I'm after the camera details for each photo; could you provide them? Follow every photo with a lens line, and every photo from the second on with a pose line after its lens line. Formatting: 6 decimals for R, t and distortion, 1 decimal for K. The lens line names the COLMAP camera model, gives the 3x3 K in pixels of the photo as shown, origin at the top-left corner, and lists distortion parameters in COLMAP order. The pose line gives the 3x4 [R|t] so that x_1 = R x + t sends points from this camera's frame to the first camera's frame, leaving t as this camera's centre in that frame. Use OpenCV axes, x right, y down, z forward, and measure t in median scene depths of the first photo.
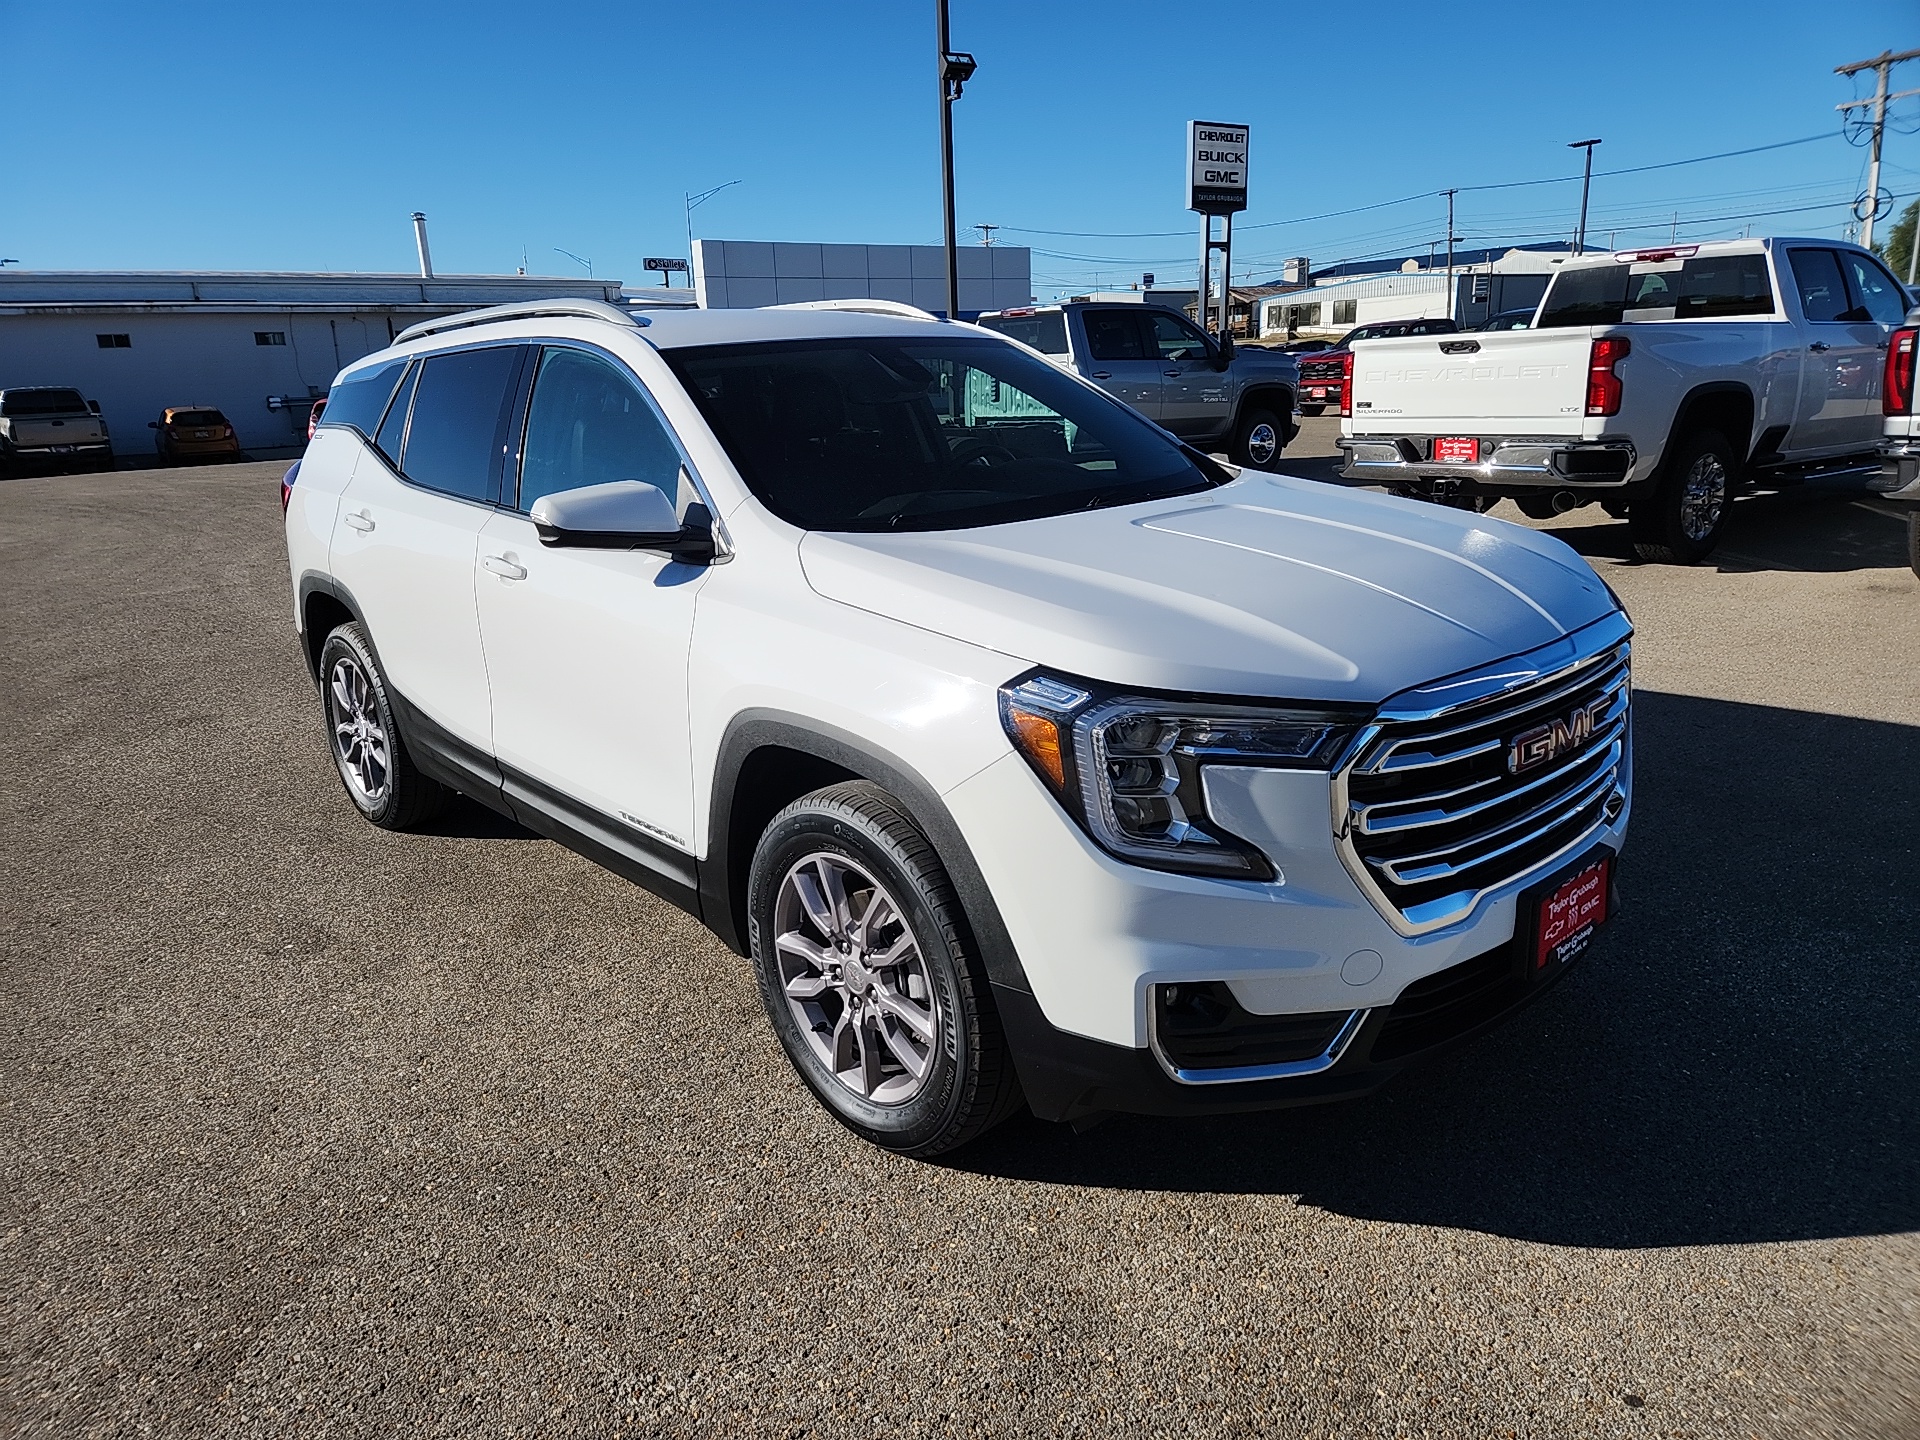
lens RADIAL K [[1273.1, 0, 940.6], [0, 1273.1, 726.8], [0, 0, 1]] dist [0.063497, -0.047347]
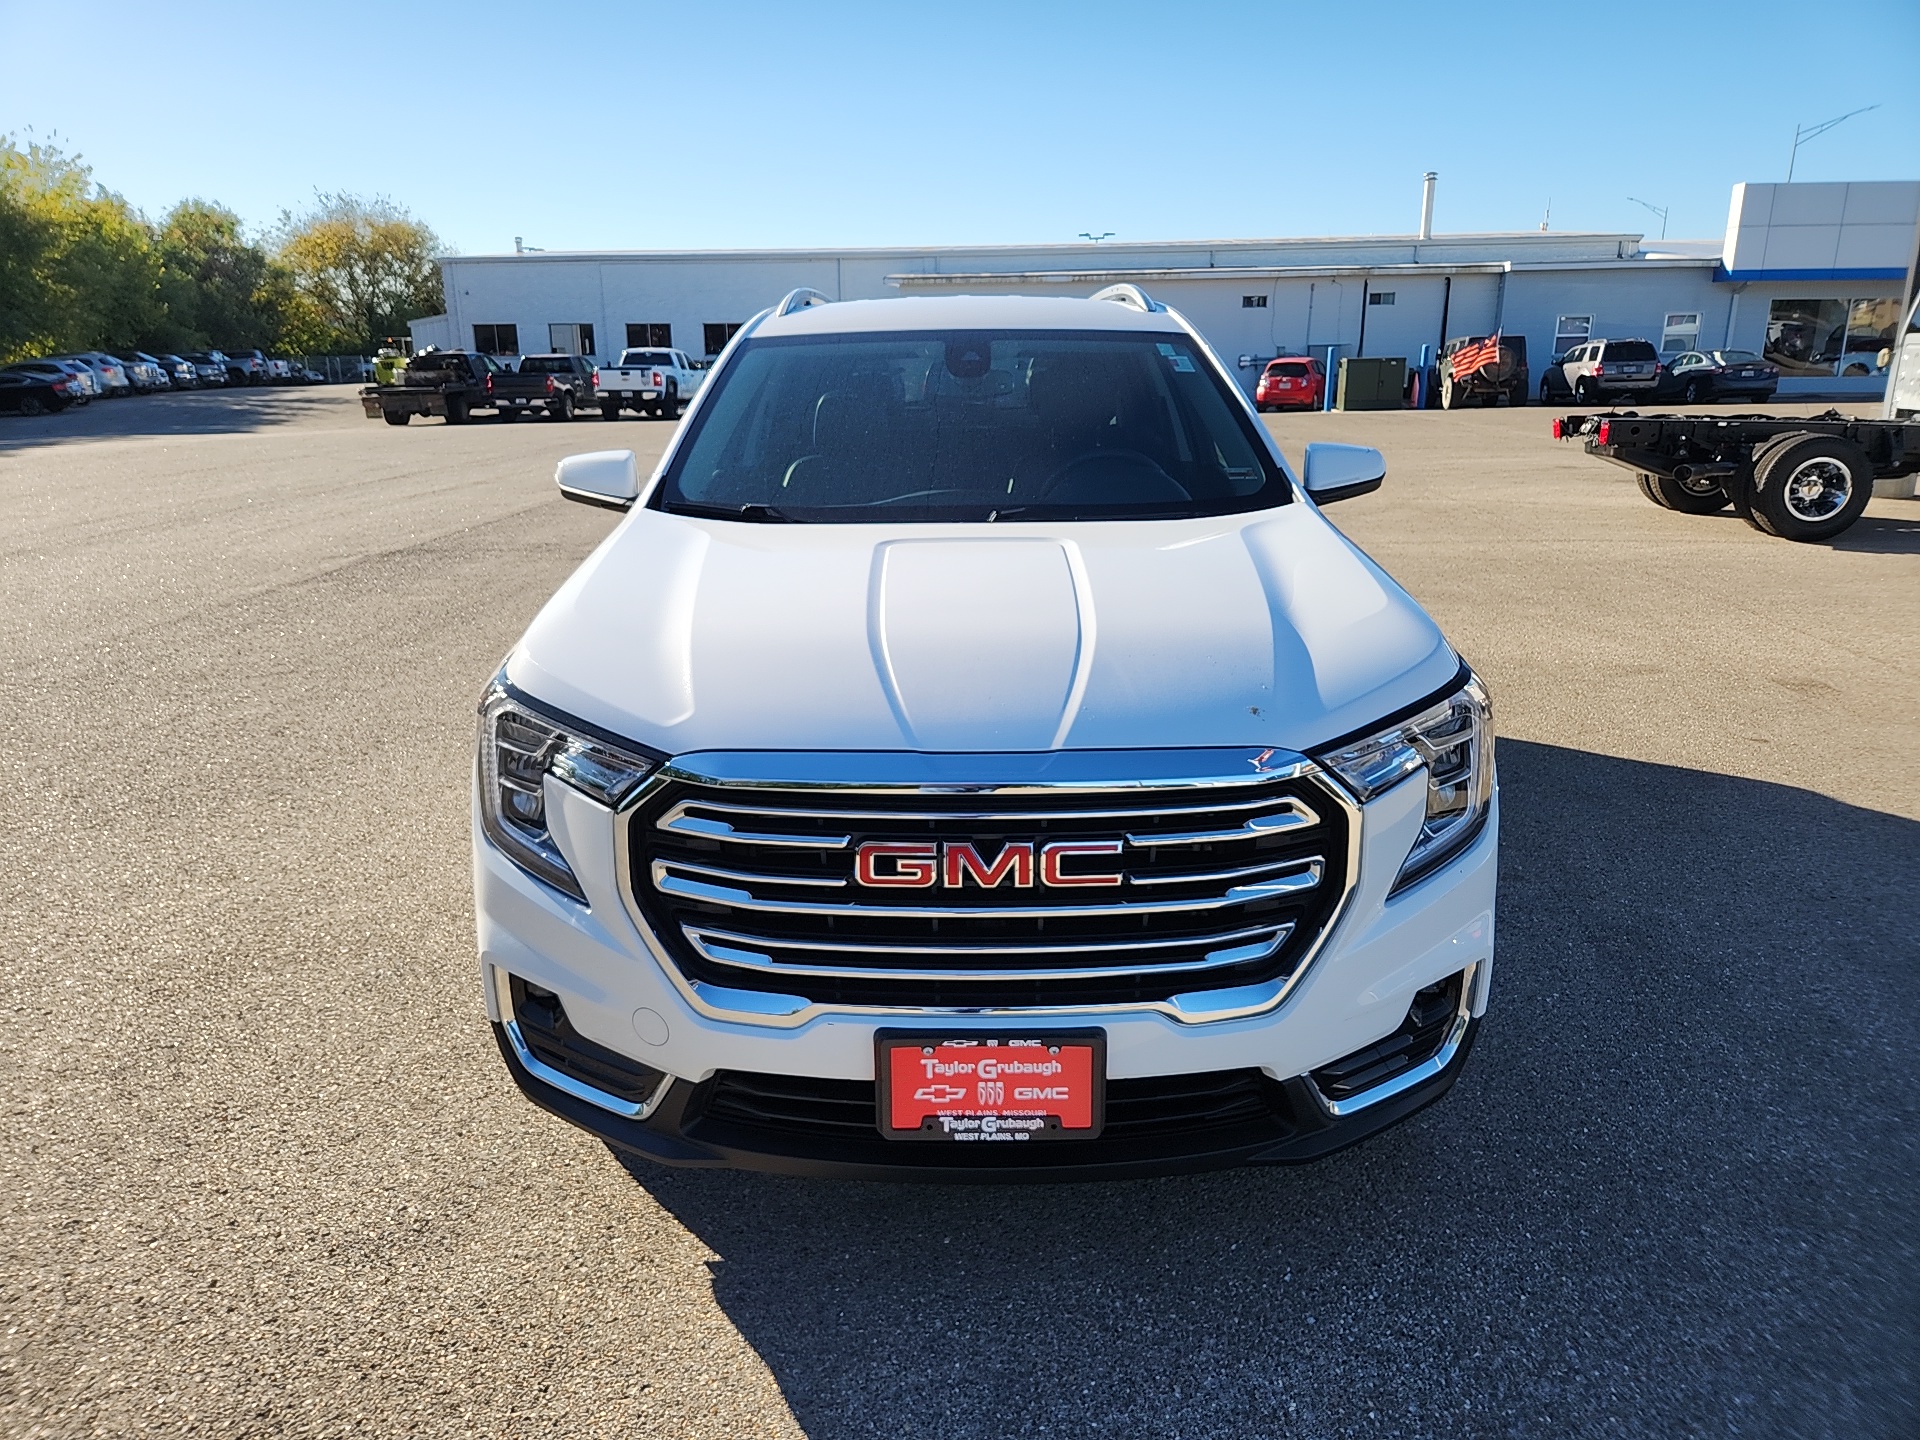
lens RADIAL K [[1273.1, 0, 953.1], [0, 1273.1, 717.6], [0, 0, 1]] dist [0.063497, -0.047347]
pose [[0.736523, 0.218584, -0.640121, 0.268527], [-0.203863, 0.974076, 0.098056, -0.044130], [0.644960, 0.058276, 0.761991, 0.105860]]
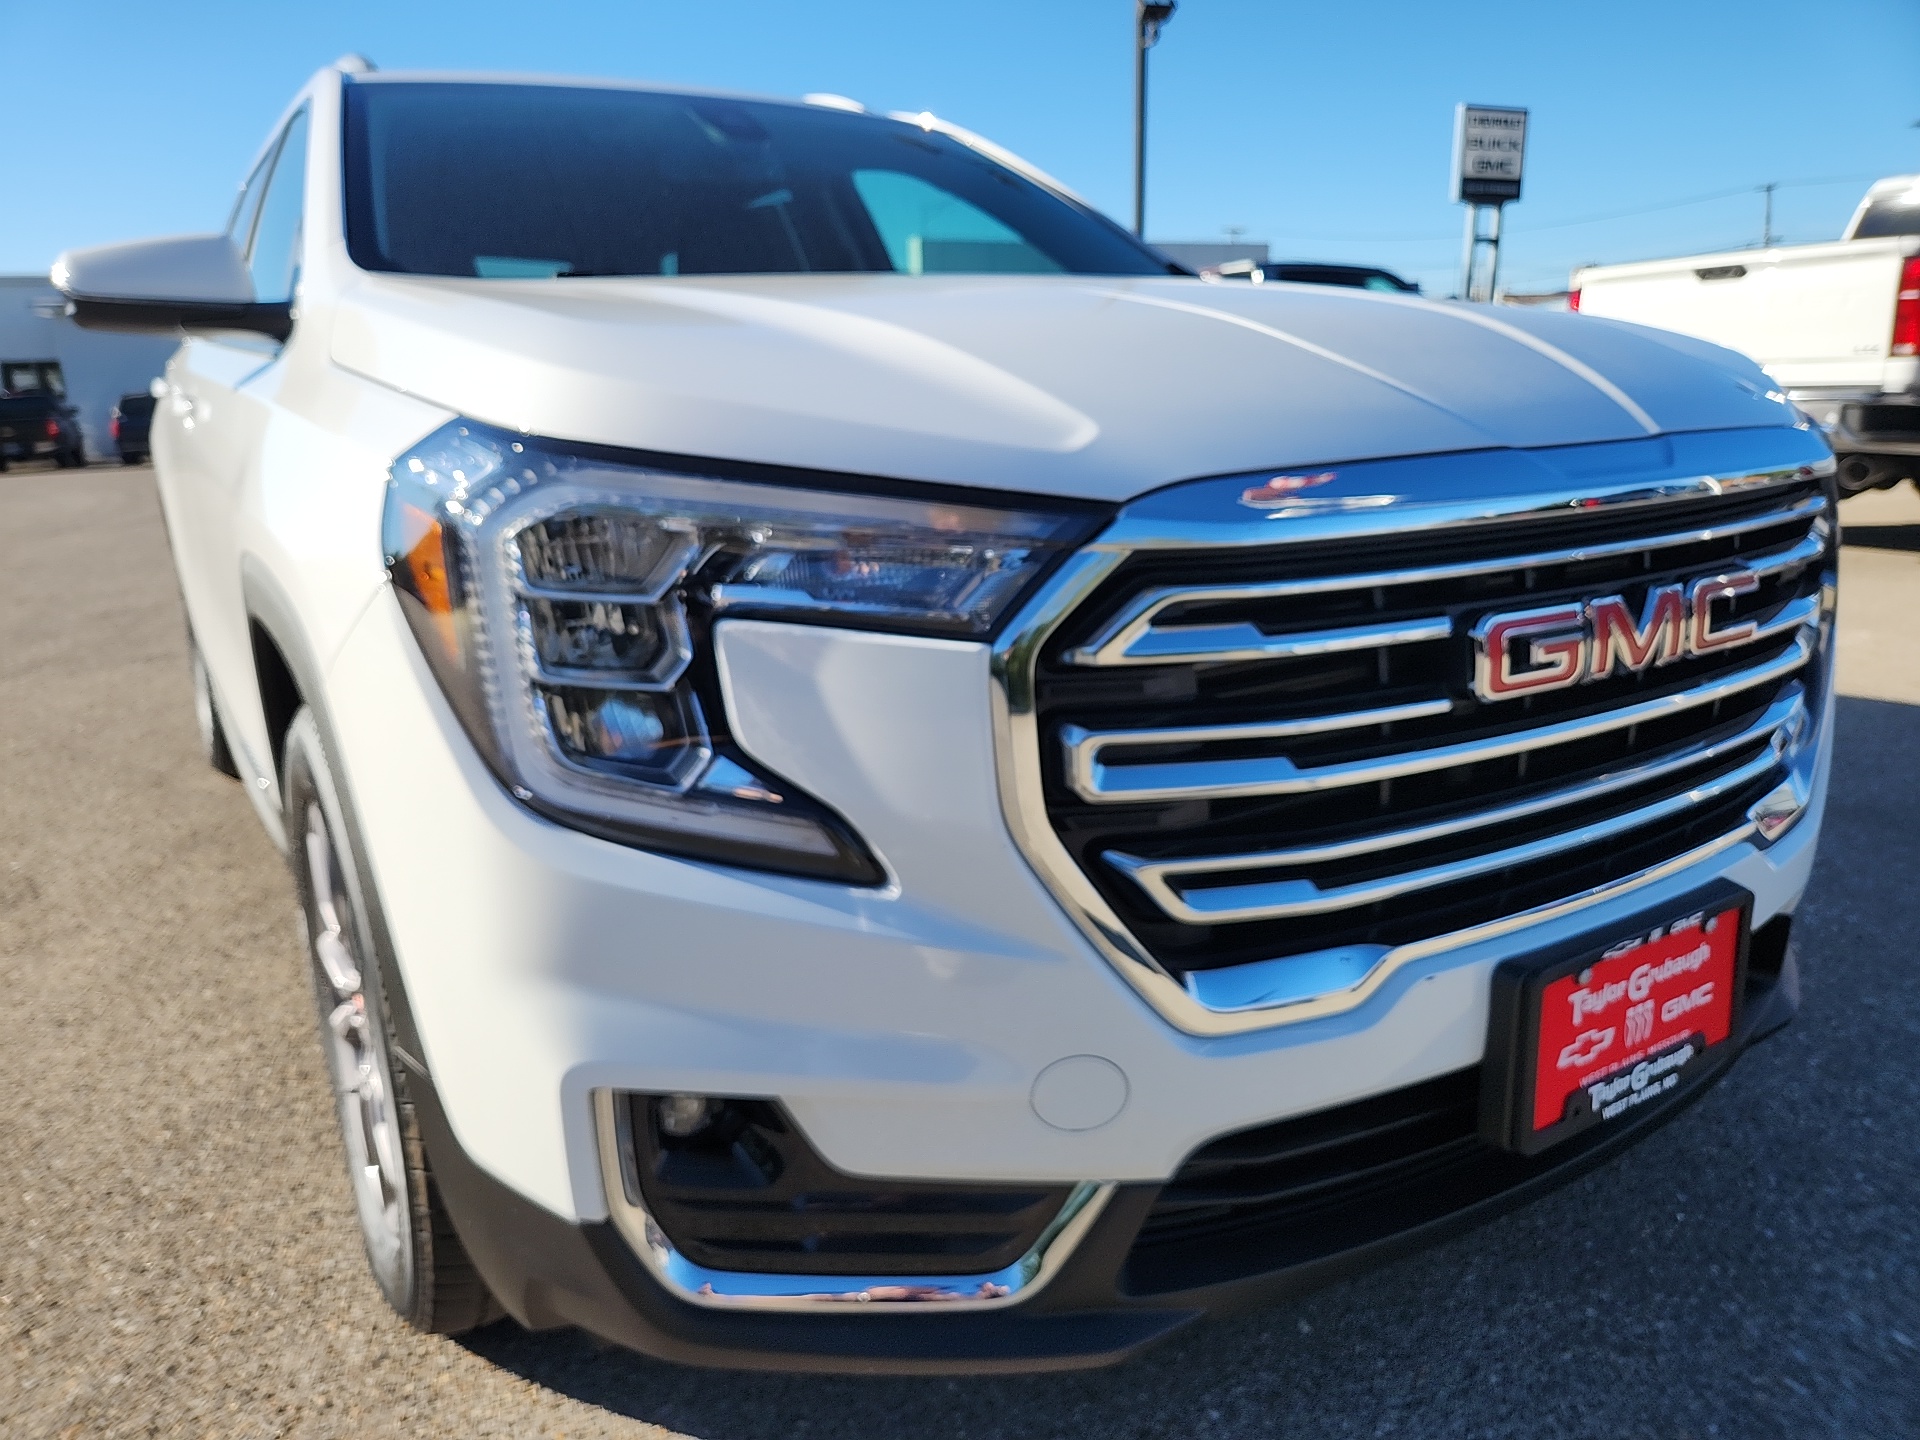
lens RADIAL K [[1273.1, 0, 938.3], [0, 1273.1, 732.3], [0, 0, 1]] dist [0.063497, -0.047347]
pose [[0.982535, 0.057902, -0.176843, 0.090691], [-0.059069, 0.998253, -0.001340, 0.016103], [0.176456, 0.011763, 0.984238, 0.139491]]
